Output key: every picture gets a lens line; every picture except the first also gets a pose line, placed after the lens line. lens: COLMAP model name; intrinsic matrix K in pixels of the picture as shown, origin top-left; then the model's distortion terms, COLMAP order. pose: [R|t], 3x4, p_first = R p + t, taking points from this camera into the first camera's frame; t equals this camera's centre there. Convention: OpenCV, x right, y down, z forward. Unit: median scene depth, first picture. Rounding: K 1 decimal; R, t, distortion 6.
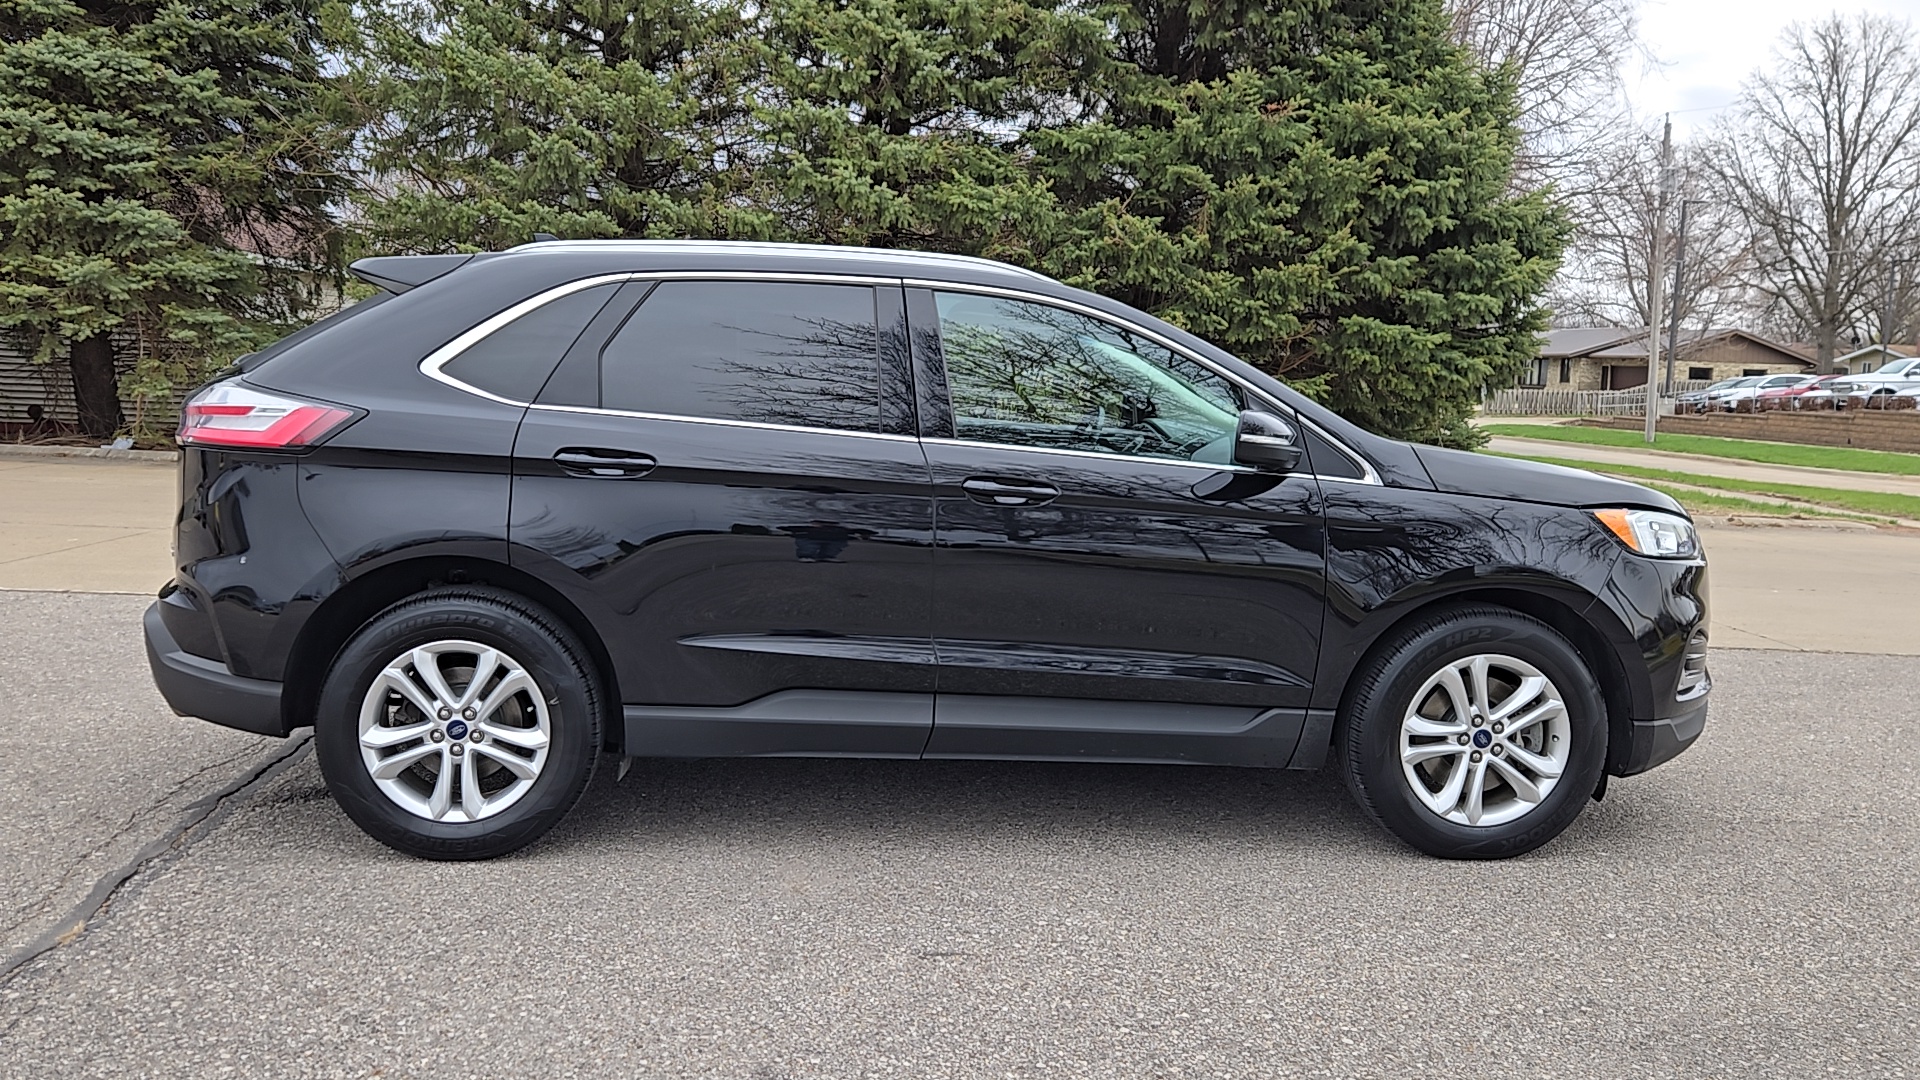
lens RADIAL K [[1617.6, 0, 952.7], [0, 1617.6, 532.1], [0, 0, 1]] dist [0.017776, -0.011229]
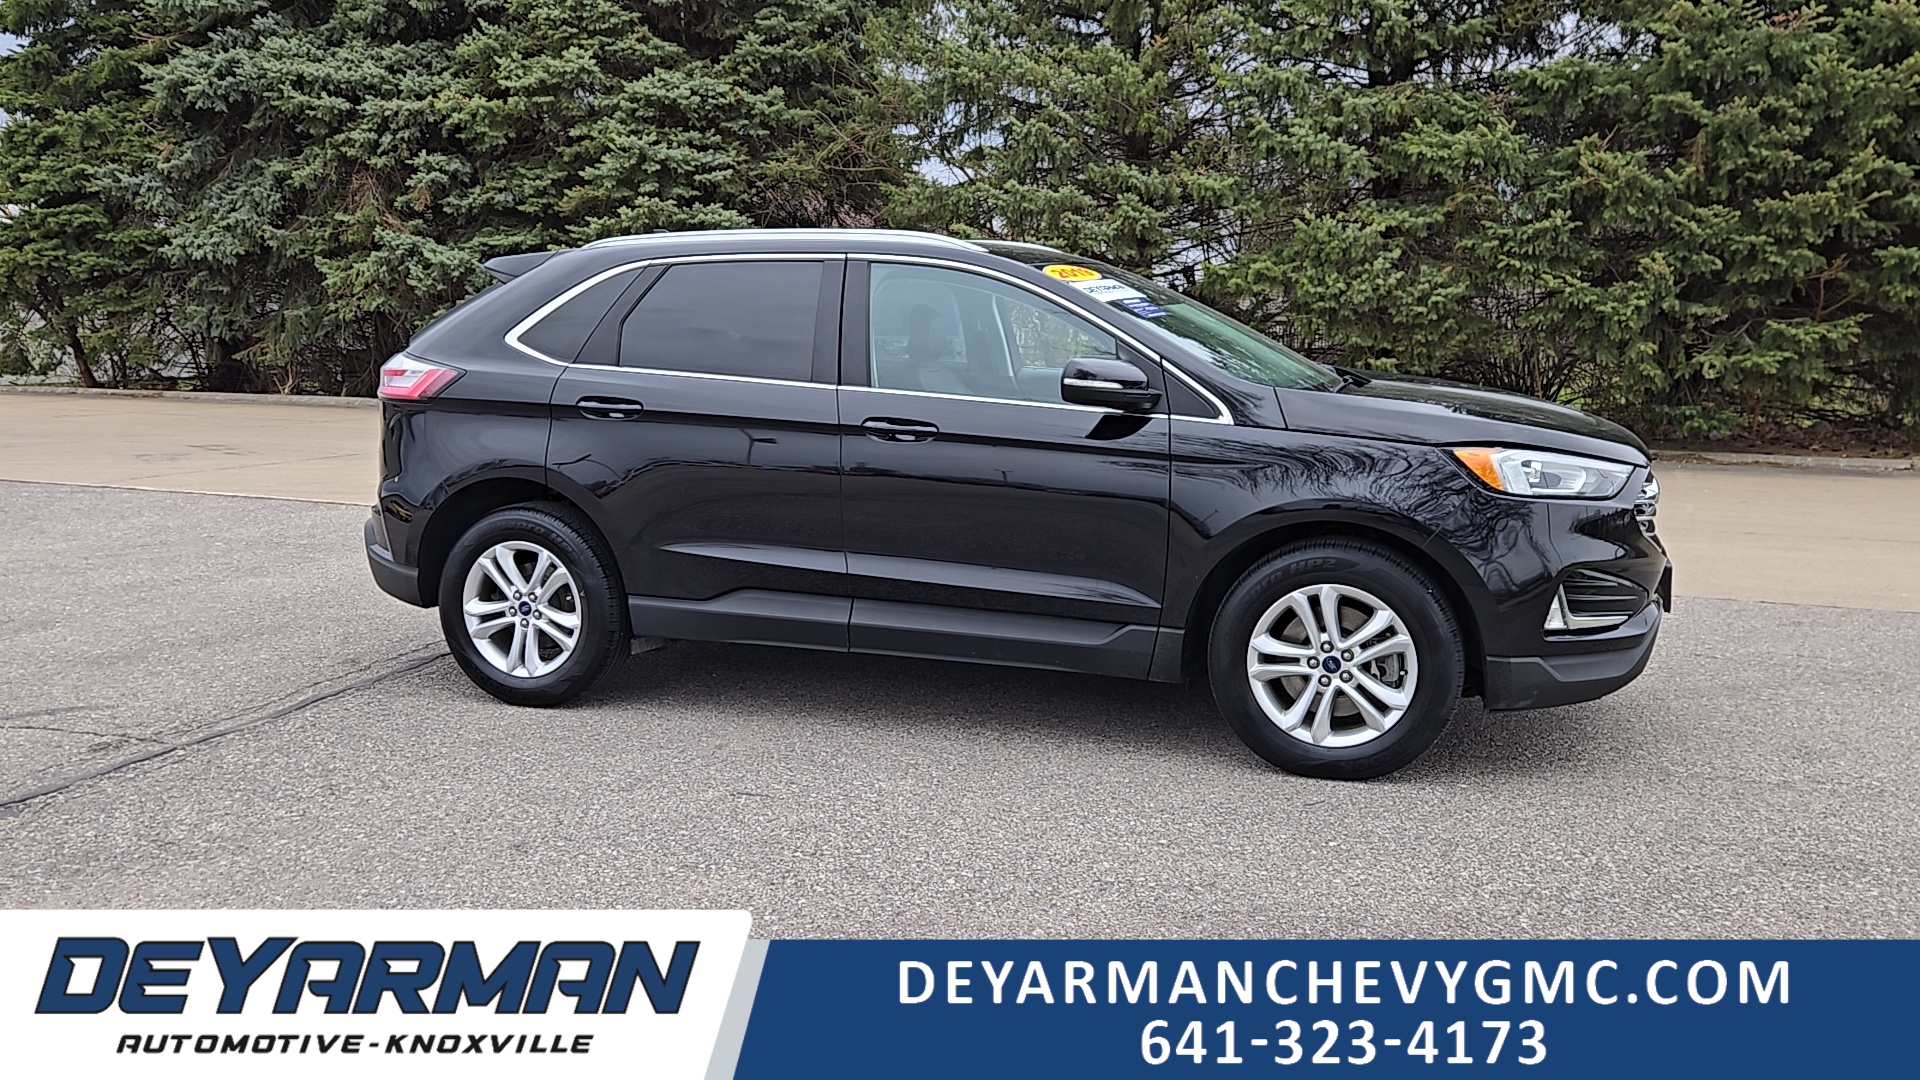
lens RADIAL K [[1635.3, 0, 954.3], [0, 1635.3, 532.2], [0, 0, 1]] dist [0.008753, -0.008186]
pose [[0.901552, 0.024574, -0.431973, 0.188880], [-0.015025, 0.999562, 0.025506, 0.005961], [0.432411, -0.016505, 0.901526, -0.021649]]
